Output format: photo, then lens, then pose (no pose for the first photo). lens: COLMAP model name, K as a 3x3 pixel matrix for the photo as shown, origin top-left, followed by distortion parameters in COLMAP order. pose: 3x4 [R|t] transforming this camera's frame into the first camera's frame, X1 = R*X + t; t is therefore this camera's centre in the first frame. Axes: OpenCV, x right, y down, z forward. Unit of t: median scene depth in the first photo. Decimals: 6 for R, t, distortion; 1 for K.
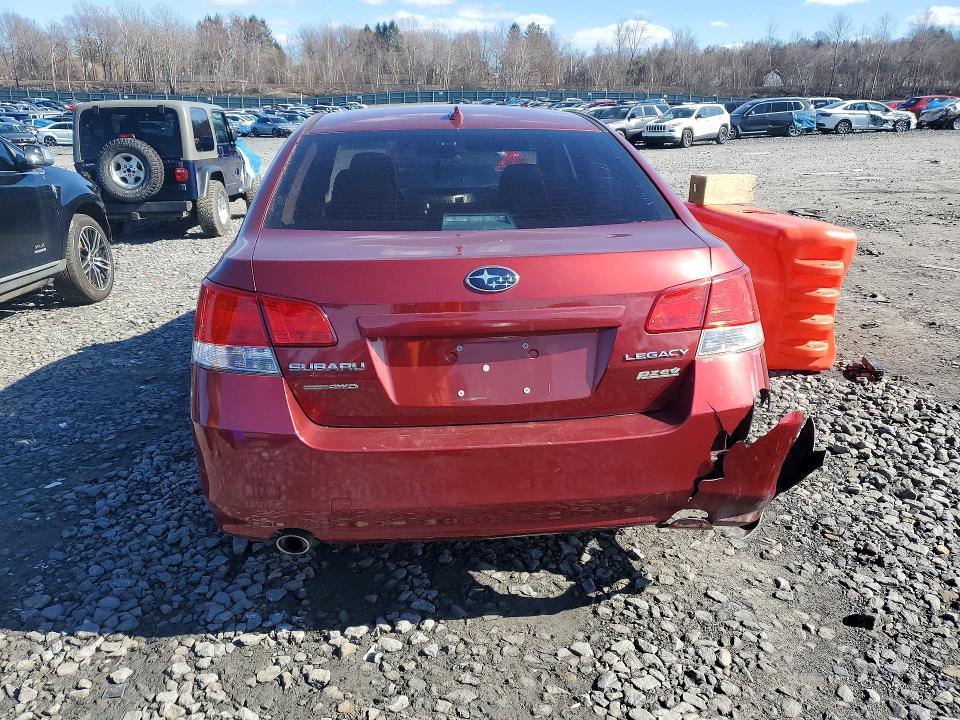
lens RADIAL K [[777.5, 0, 465.3], [0, 777.5, 362.8], [0, 0, 1]] dist [0.027481, -0.012717]
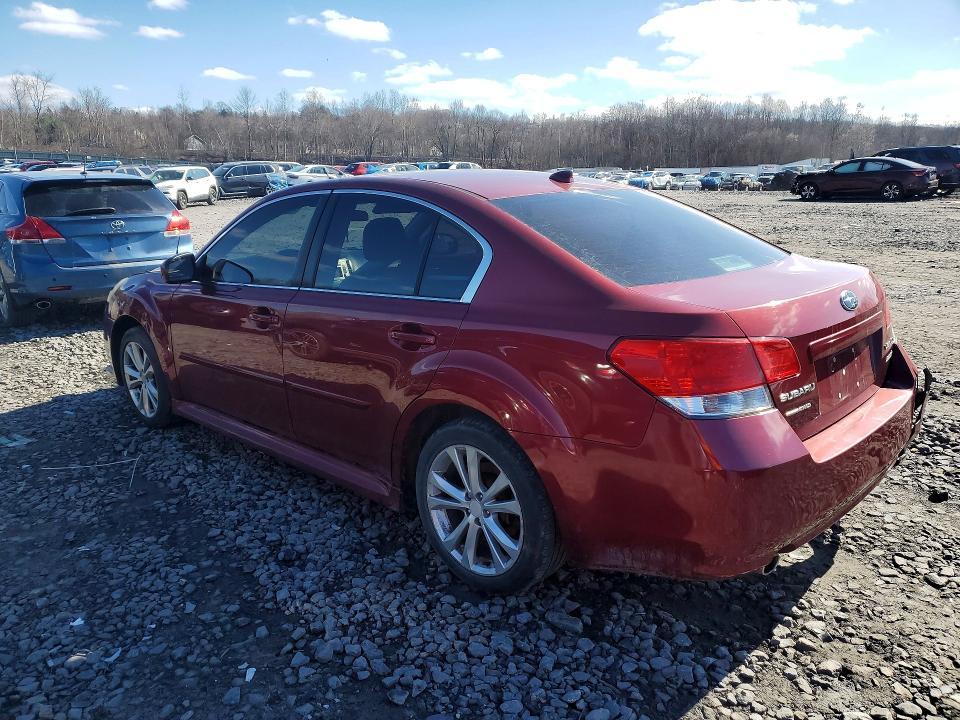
lens RADIAL K [[777.5, 0, 465.3], [0, 777.5, 362.8], [0, 0, 1]] dist [0.027481, -0.012717]
pose [[0.739664, -0.159734, 0.653745, -0.124679], [0.207369, 0.978253, 0.004400, -0.013921], [-0.640231, 0.132312, 0.756702, 0.043173]]
